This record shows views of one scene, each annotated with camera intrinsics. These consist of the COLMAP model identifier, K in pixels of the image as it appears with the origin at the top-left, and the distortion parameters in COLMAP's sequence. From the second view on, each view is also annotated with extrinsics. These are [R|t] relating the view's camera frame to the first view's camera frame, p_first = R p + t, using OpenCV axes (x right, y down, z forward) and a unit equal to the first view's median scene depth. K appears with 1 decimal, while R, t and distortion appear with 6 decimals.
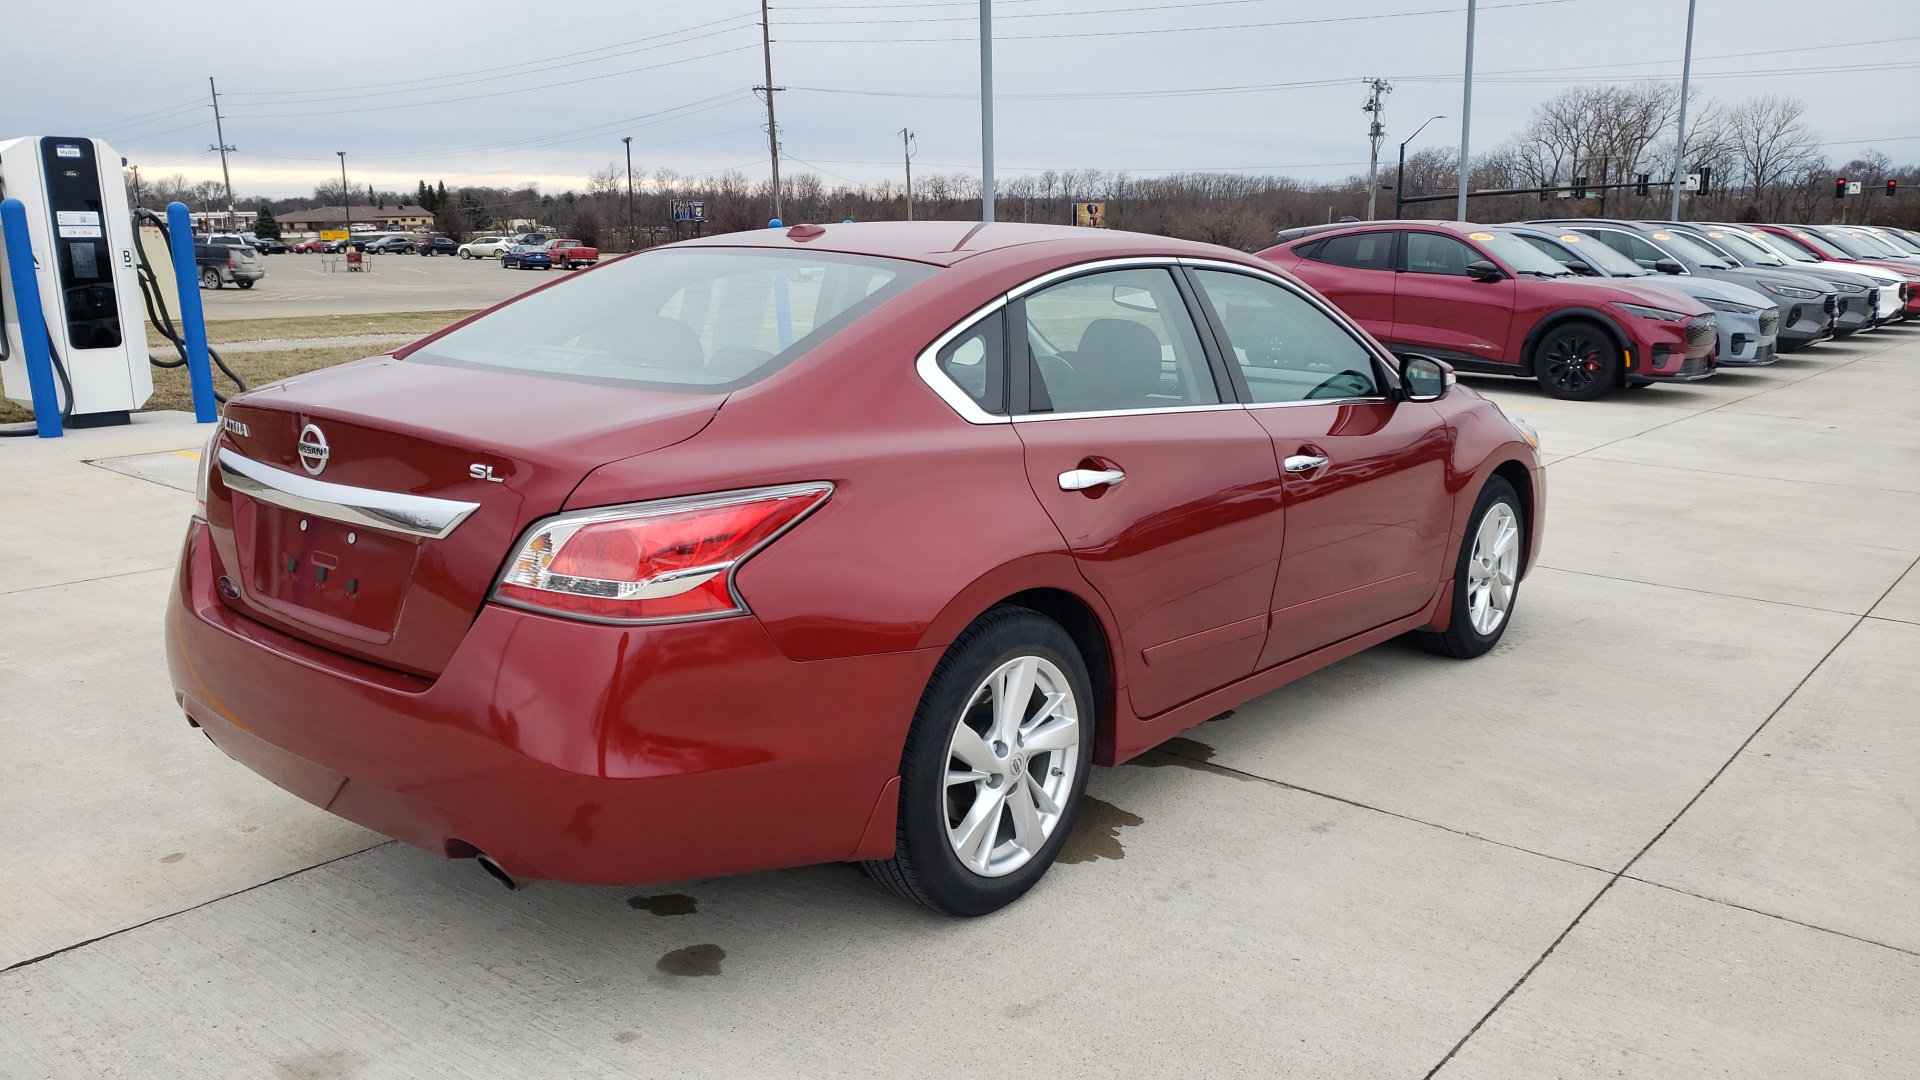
lens RADIAL K [[1475.3, 0, 981.3], [0, 1475.3, 538.8], [0, 0, 1]] dist [0.014943, -0.005417]
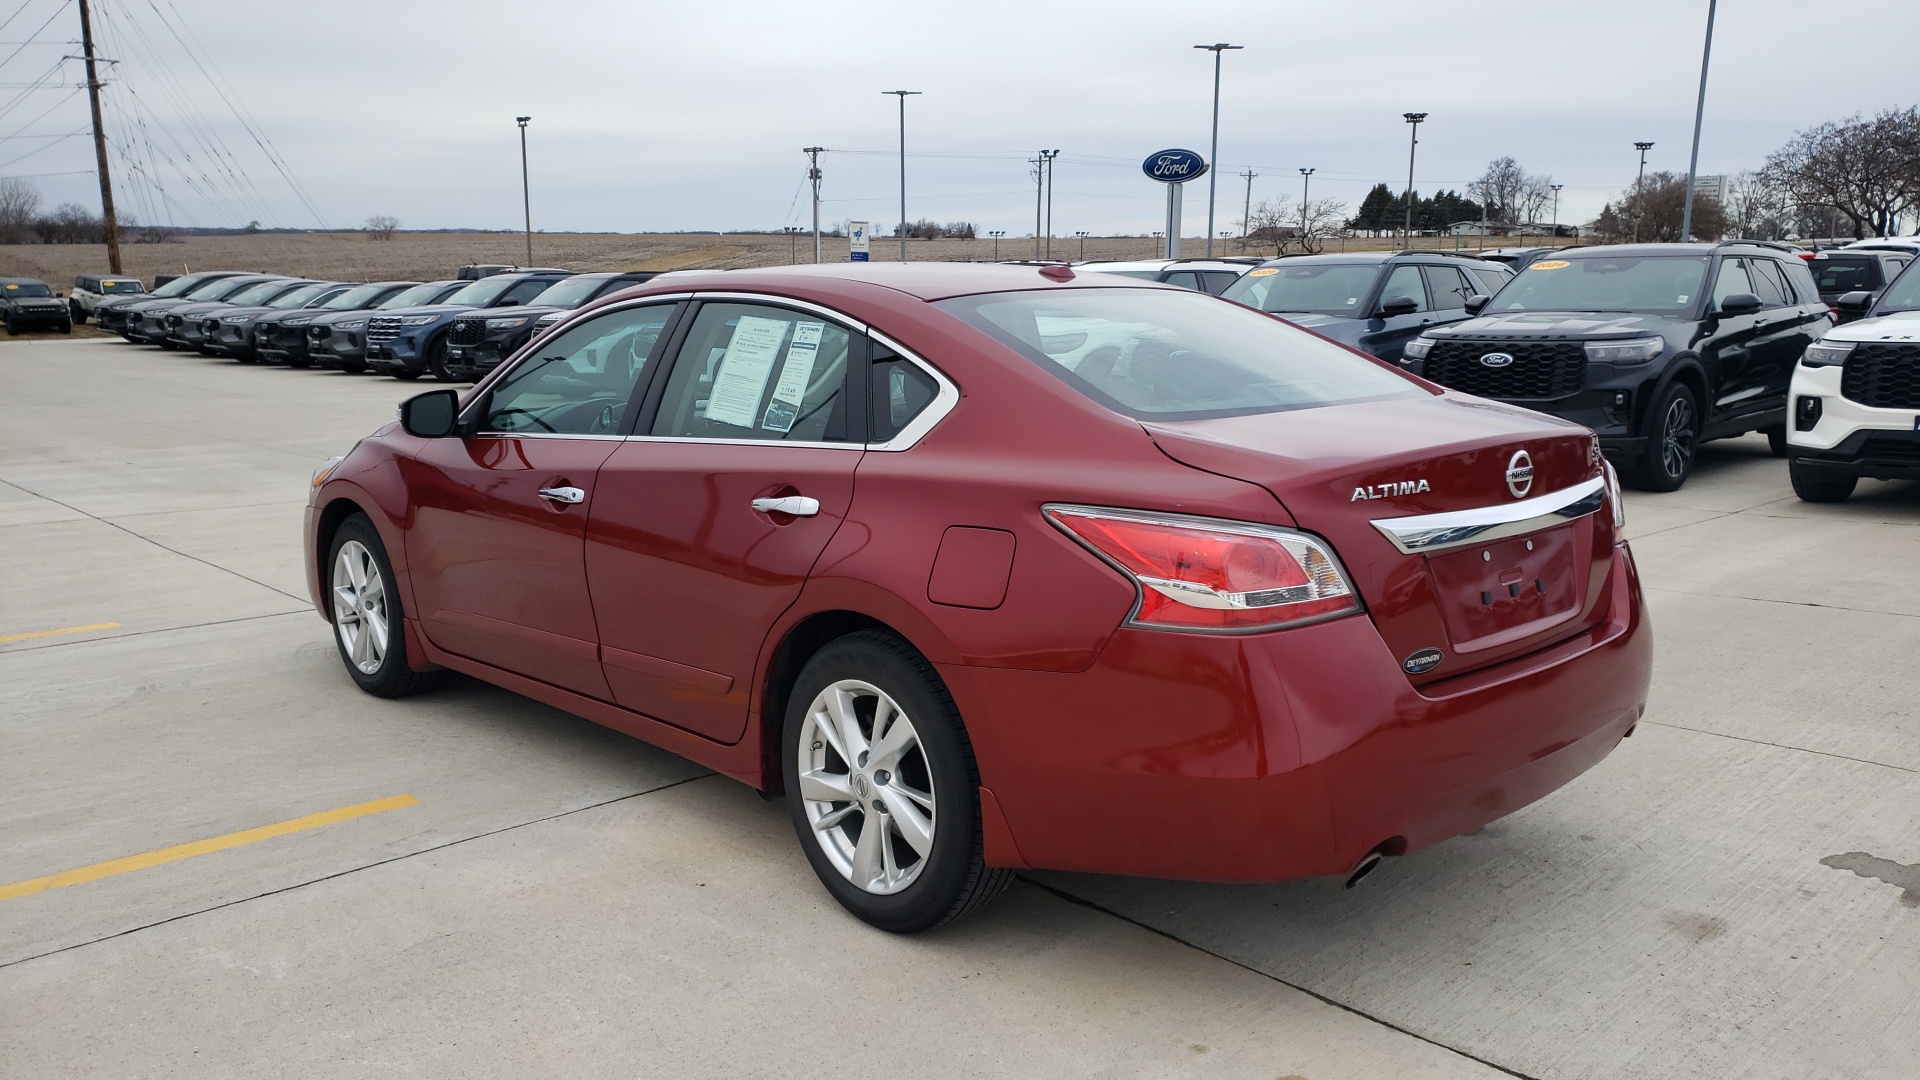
lens RADIAL K [[1475.3, 0, 981.3], [0, 1475.3, 538.8], [0, 0, 1]] dist [0.014943, -0.005417]
pose [[0.137980, -0.180307, 0.973884, -0.472708], [0.204191, 0.967345, 0.150166, -0.077697], [-0.969158, 0.178138, 0.170292, 0.363994]]
